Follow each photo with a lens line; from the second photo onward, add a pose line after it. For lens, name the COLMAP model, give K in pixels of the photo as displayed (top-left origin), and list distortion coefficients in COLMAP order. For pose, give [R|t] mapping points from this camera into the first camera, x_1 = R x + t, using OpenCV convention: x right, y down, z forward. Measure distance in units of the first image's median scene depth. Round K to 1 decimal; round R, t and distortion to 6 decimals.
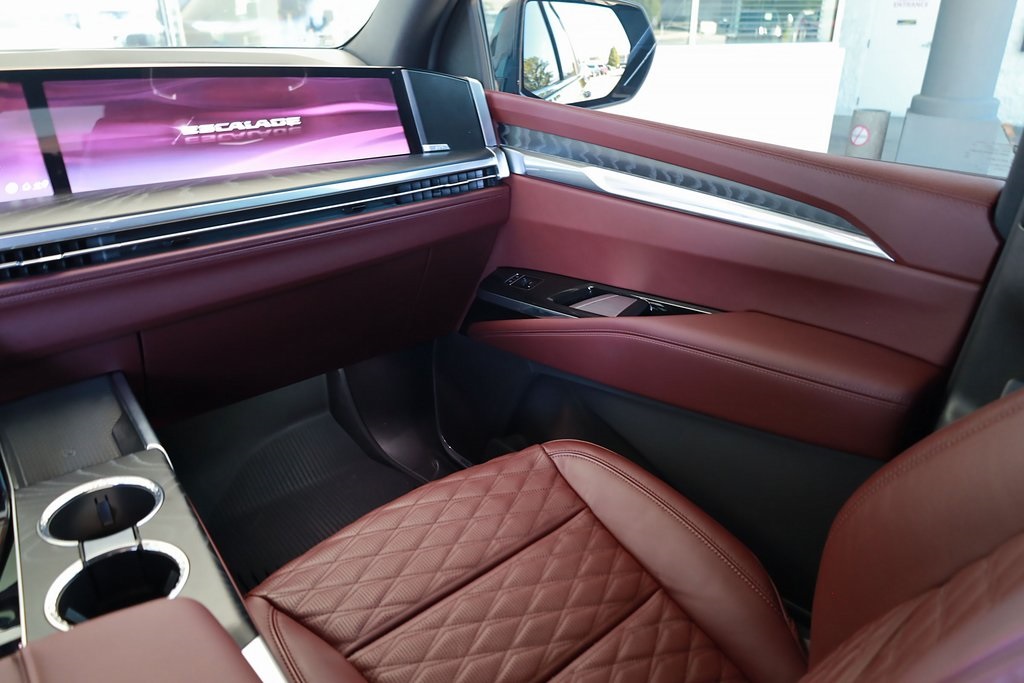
lens RADIAL K [[701.8, 0, 516.9], [0, 701.8, 342.9], [0, 0, 1]] dist [-0.003311, -0.006064]
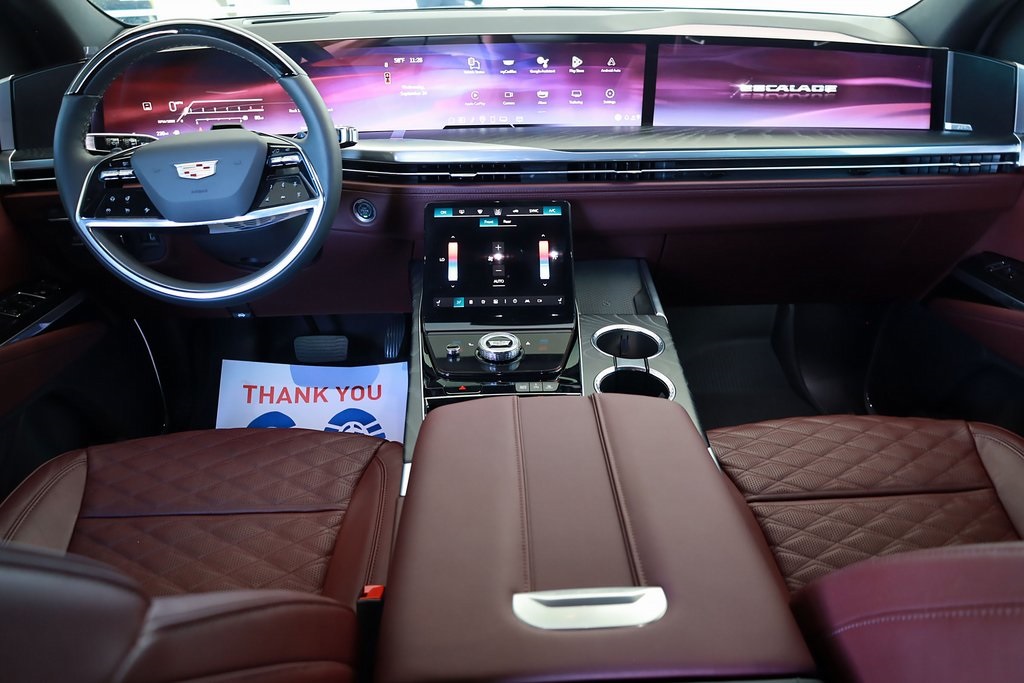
lens RADIAL K [[701.8, 0, 516.9], [0, 701.8, 342.9], [0, 0, 1]] dist [-0.003311, -0.006064]
pose [[0.788453, 0.309277, -0.531685, 0.025157], [-0.257812, 0.950969, 0.170853, 0.026470], [0.558457, 0.002365, 0.829530, -0.289871]]
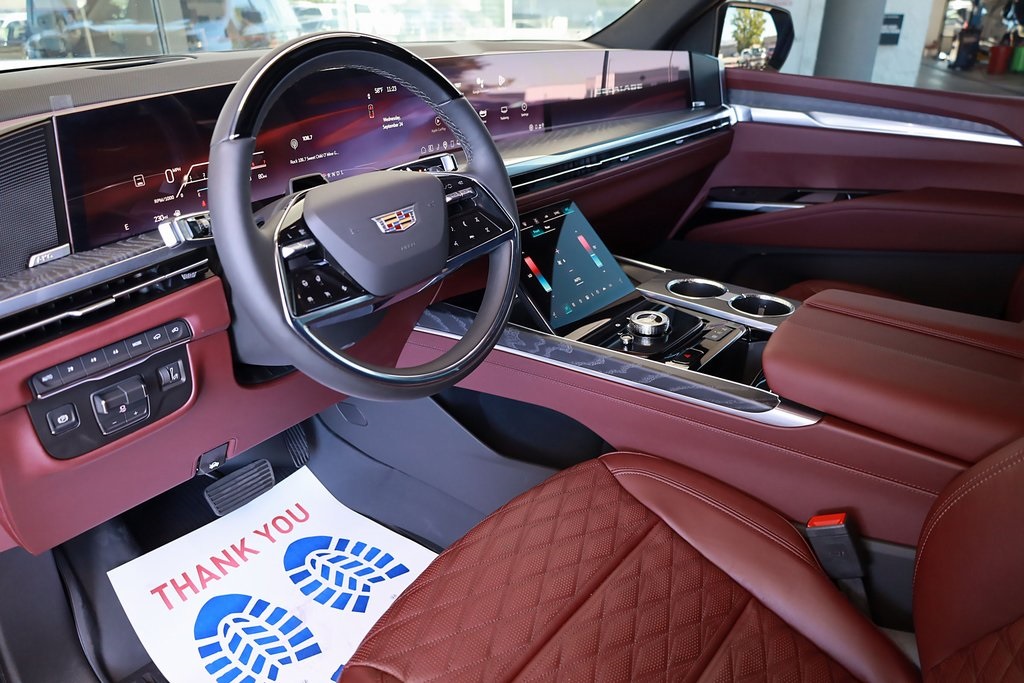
lens RADIAL K [[701.8, 0, 516.9], [0, 701.8, 342.9], [0, 0, 1]] dist [-0.003311, -0.006064]
pose [[0.979360, -0.087696, 0.182111, -0.987973], [0.086781, 0.996143, 0.013000, 0.220934], [-0.182548, 0.003073, 0.983192, -0.509246]]
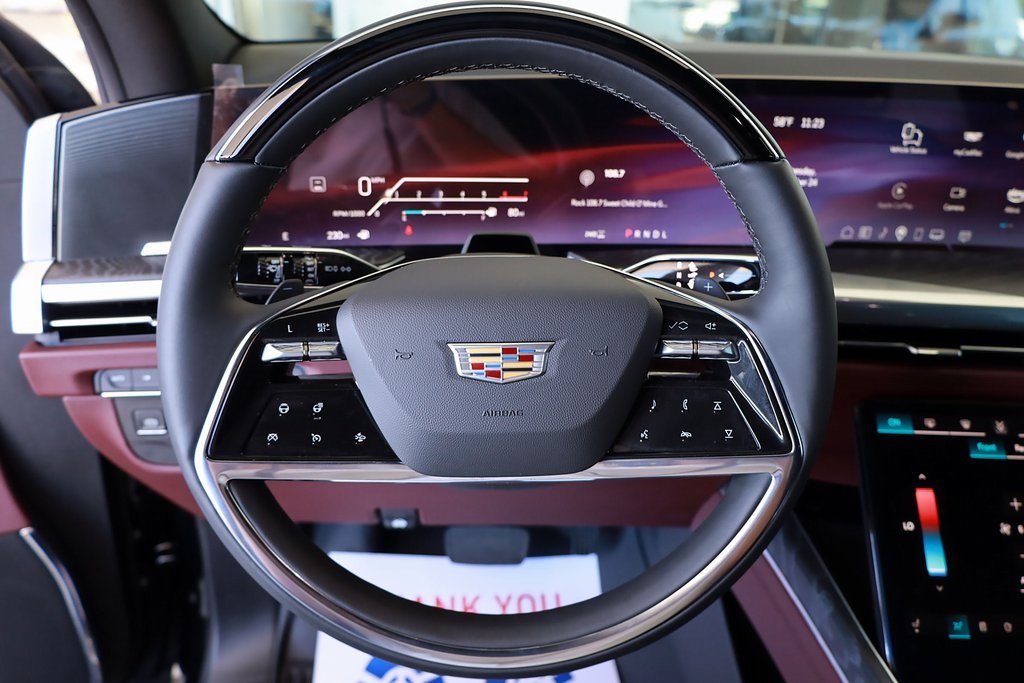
lens RADIAL K [[707.0, 0, 512.0], [0, 707.0, 341.5], [0, 0, 1]] dist [-0.010714, -0.003621]
pose [[0.773822, 0.310997, -0.551798, -0.726999], [-0.306709, 0.946196, 0.103164, 0.023982], [0.554193, 0.089411, 0.827572, -0.054054]]
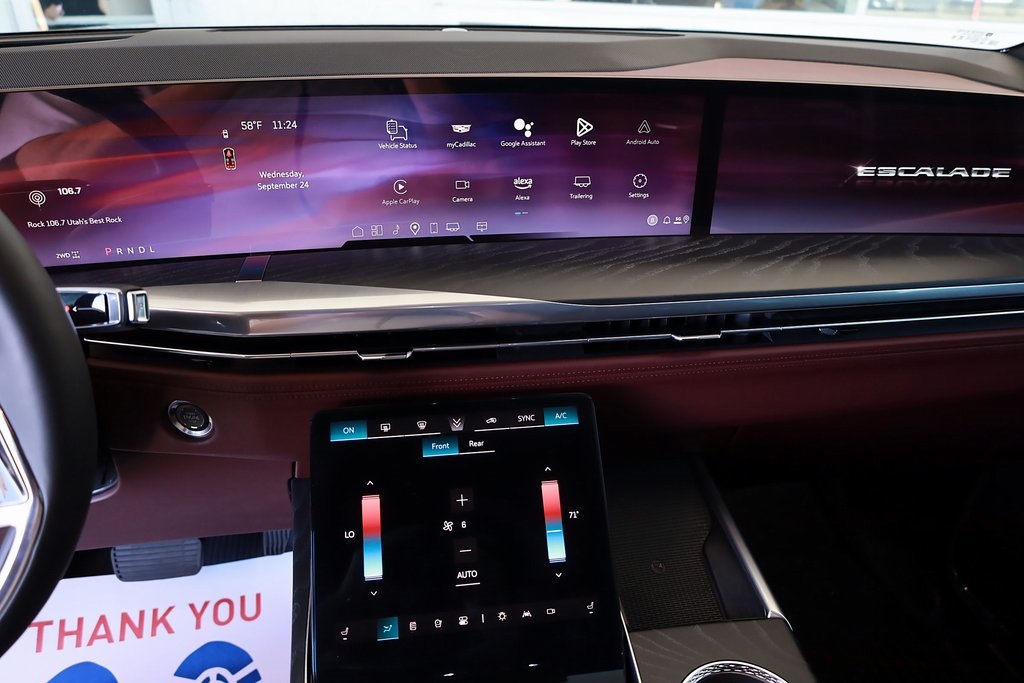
lens RADIAL K [[701.8, 0, 516.9], [0, 701.8, 342.9], [0, 0, 1]] dist [-0.003311, -0.006064]
pose [[0.859956, 0.271229, -0.432330, -0.418145], [-0.240378, 0.962506, 0.125703, -0.132805], [0.450215, -0.004177, 0.892910, 0.163244]]
